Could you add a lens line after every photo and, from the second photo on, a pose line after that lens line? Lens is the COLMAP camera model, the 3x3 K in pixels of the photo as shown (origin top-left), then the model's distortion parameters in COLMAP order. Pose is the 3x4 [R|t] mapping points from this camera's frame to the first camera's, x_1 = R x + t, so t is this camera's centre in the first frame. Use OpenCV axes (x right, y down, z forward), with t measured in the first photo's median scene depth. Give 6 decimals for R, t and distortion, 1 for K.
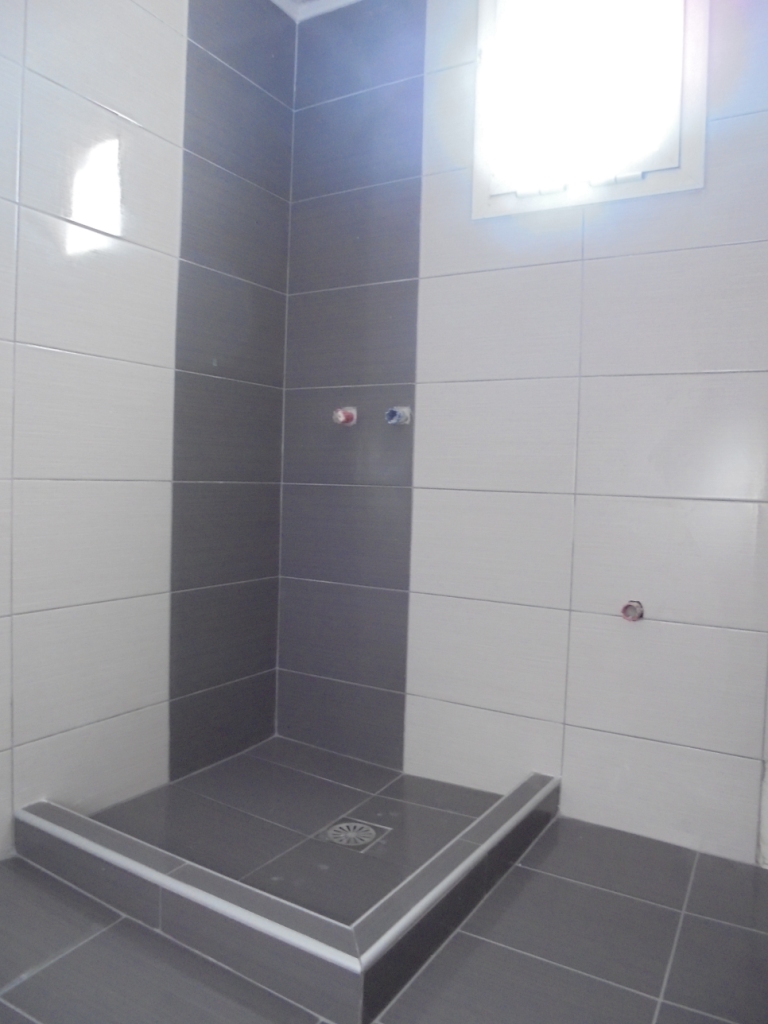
lens RADIAL K [[764.2, 0, 385.0], [0, 764.2, 507.4], [0, 0, 1]] dist [-0.123833, 0.093753]
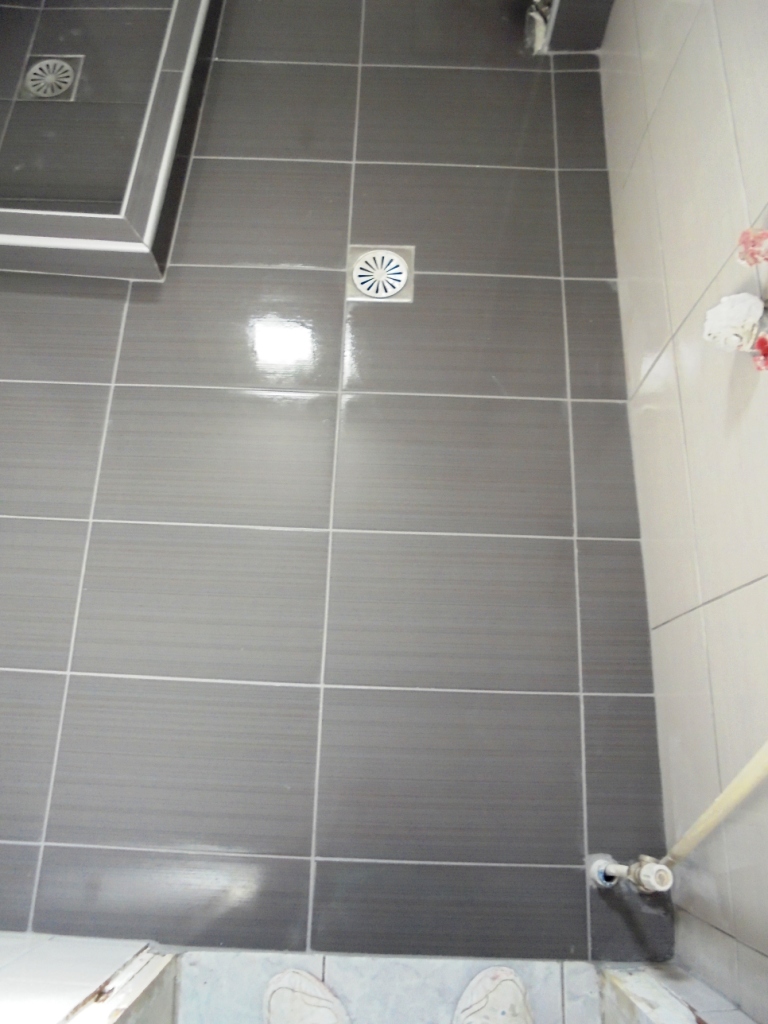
lens RADIAL K [[764.2, 0, 379.9], [0, 764.2, 508.3], [0, 0, 1]] dist [-0.123833, 0.093753]
pose [[0.894590, -0.434940, 0.102648, -0.000578], [0.043164, 0.312718, 0.948865, -0.277317], [-0.444799, -0.844414, 0.298528, 0.019132]]
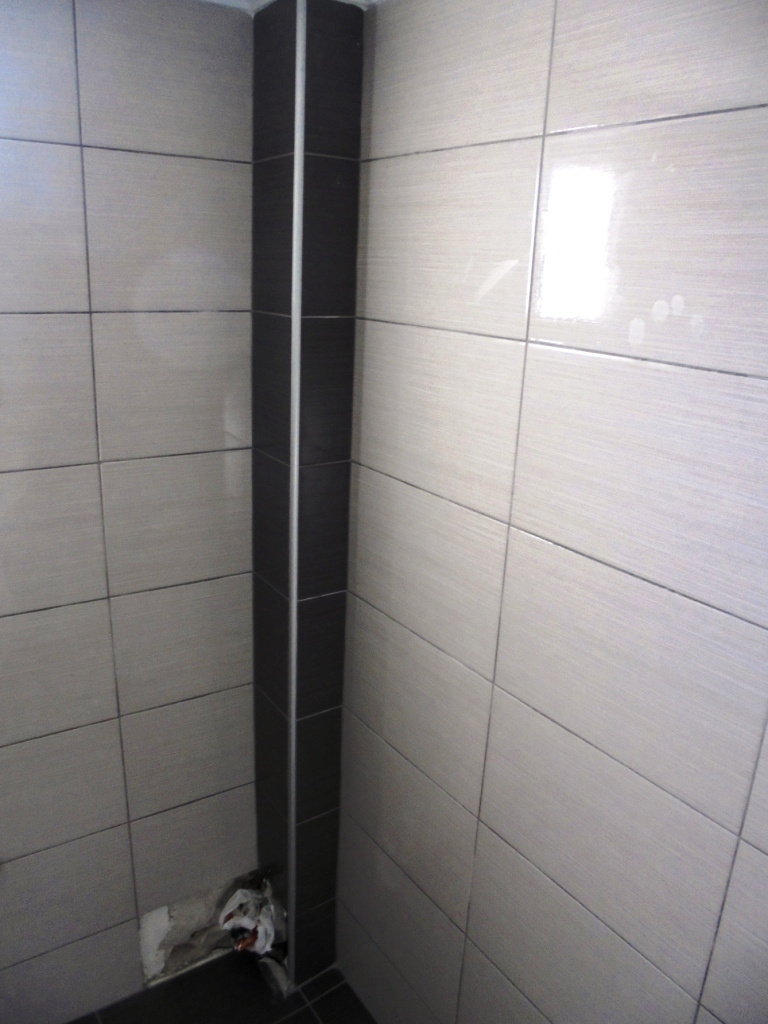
lens RADIAL K [[764.2, 0, 384.4], [0, 764.2, 501.4], [0, 0, 1]] dist [-0.123833, 0.093753]
pose [[0.444584, -0.277068, 0.851809, -0.078451], [0.007016, 0.952006, 0.305998, -0.498656], [-0.895710, -0.130065, 0.425191, 0.240406]]
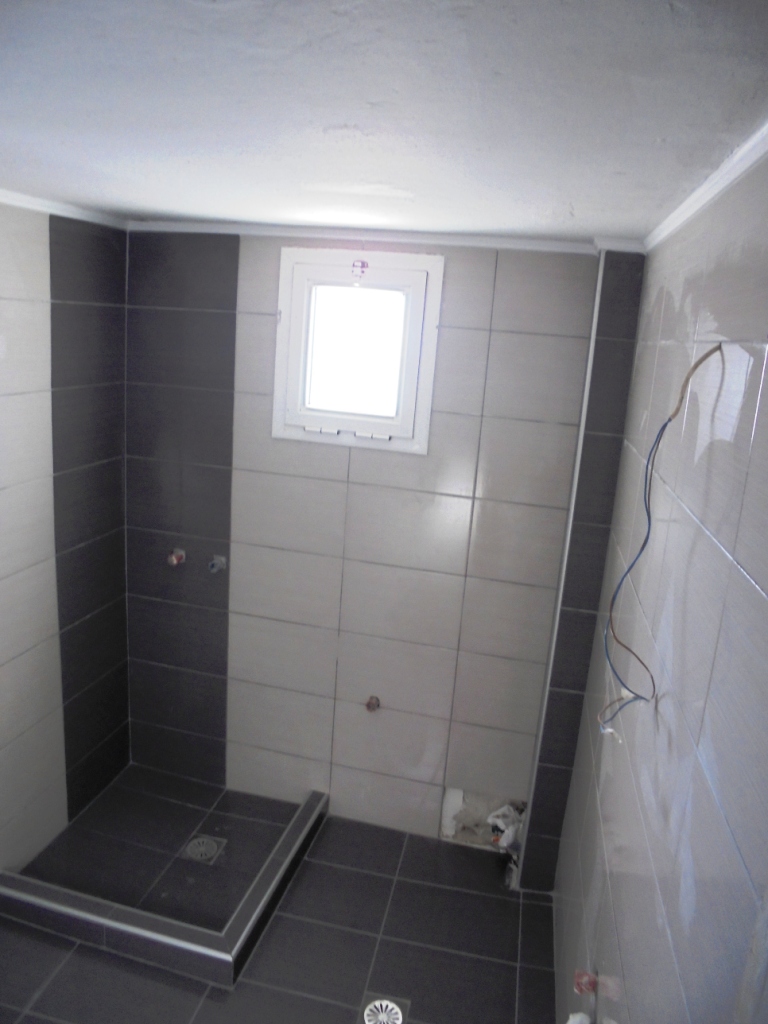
lens RADIAL K [[764.2, 0, 381.6], [0, 764.2, 502.4], [0, 0, 1]] dist [-0.123833, 0.093753]
pose [[0.955055, -0.032290, 0.294666, -0.113048], [-0.028465, 0.979466, 0.199591, -0.569740], [-0.295060, -0.199007, 0.934524, -0.415585]]
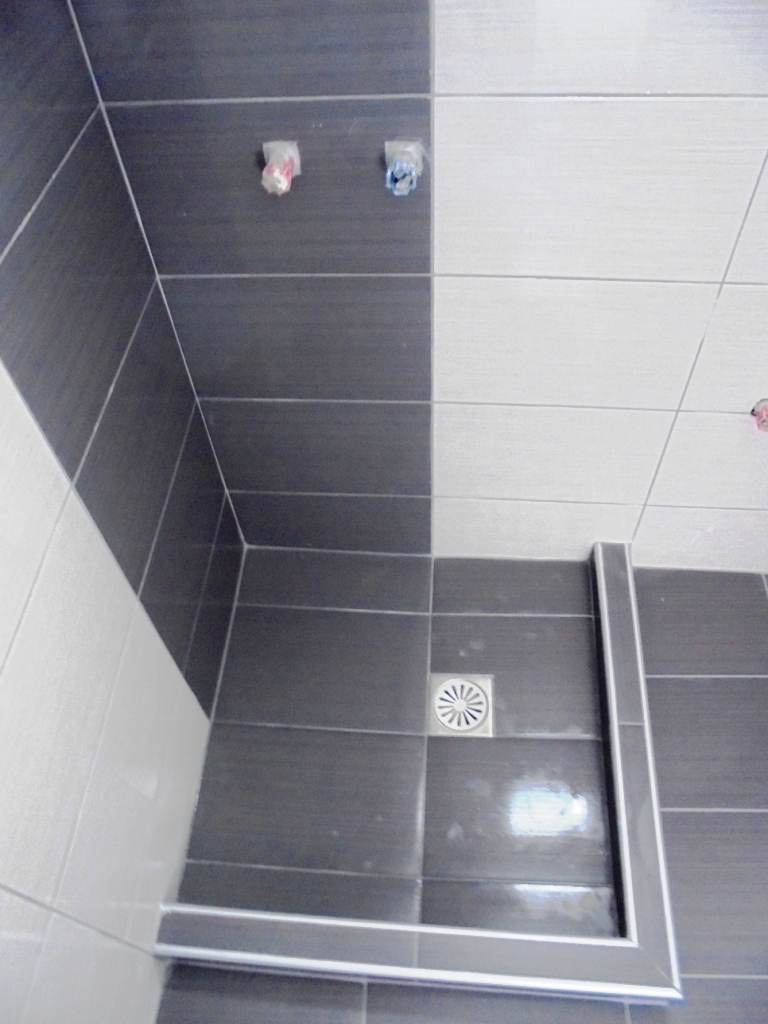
lens RADIAL K [[764.2, 0, 382.4], [0, 764.2, 503.1], [0, 0, 1]] dist [-0.123833, 0.093753]
pose [[0.888690, -0.401449, 0.221515, -0.215981], [0.093489, 0.631623, 0.769618, -0.400769], [-0.448877, -0.663242, 0.598848, 0.606422]]
